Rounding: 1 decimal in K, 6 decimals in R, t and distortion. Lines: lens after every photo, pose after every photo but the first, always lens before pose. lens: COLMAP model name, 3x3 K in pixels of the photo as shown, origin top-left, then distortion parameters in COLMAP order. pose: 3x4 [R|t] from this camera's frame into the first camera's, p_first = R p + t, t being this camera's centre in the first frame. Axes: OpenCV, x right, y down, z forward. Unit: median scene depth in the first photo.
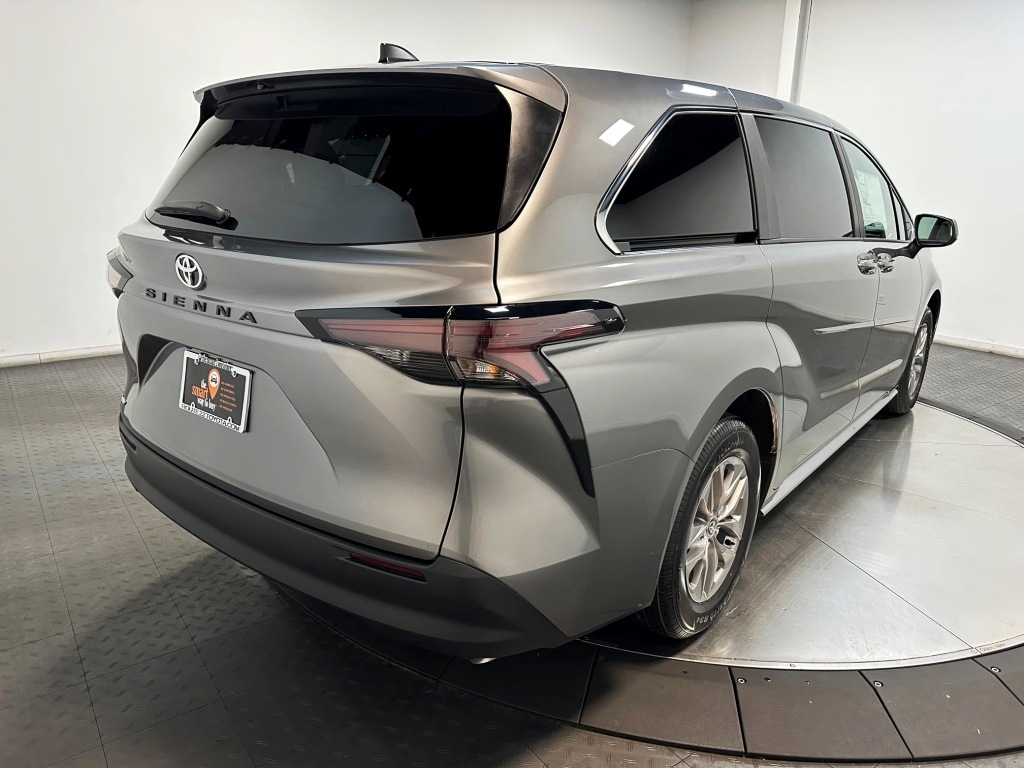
lens RADIAL K [[714.5, 0, 516.7], [0, 714.5, 382.9], [0, 0, 1]] dist [0.117040, -0.168665]
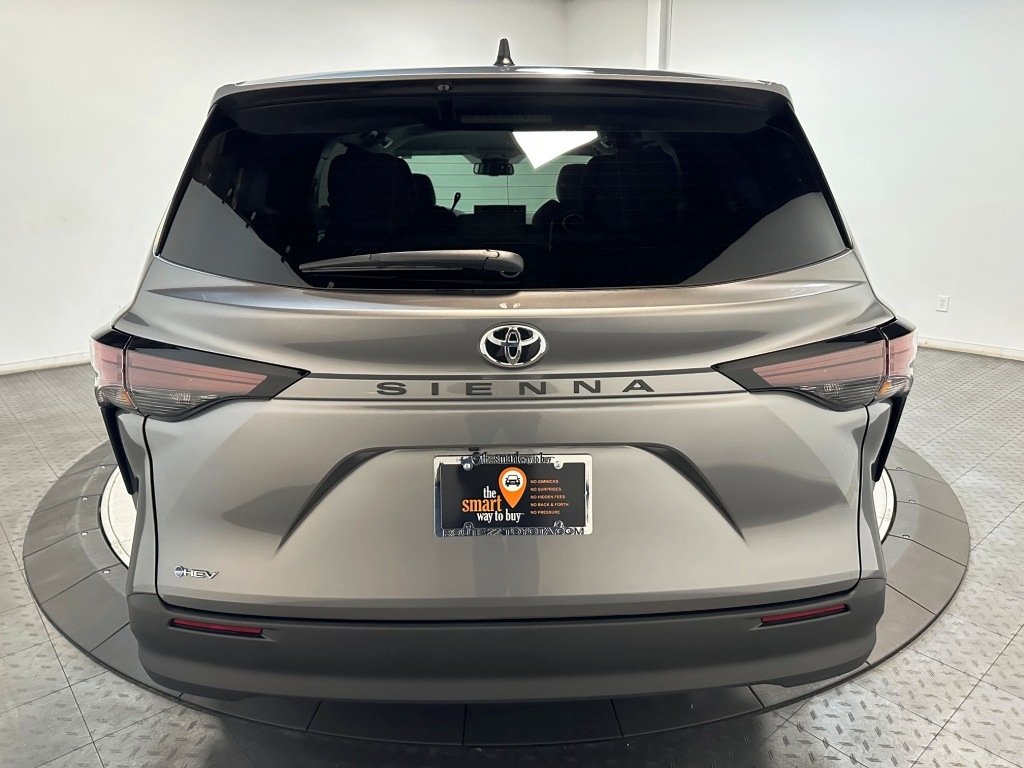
lens RADIAL K [[714.5, 0, 516.7], [0, 714.5, 382.9], [0, 0, 1]] dist [0.117040, -0.168665]
pose [[0.777185, -0.210491, 0.593024, -0.890940], [0.208562, 0.975292, 0.072845, -0.169425], [-0.593705, 0.067068, 0.801883, 0.413636]]
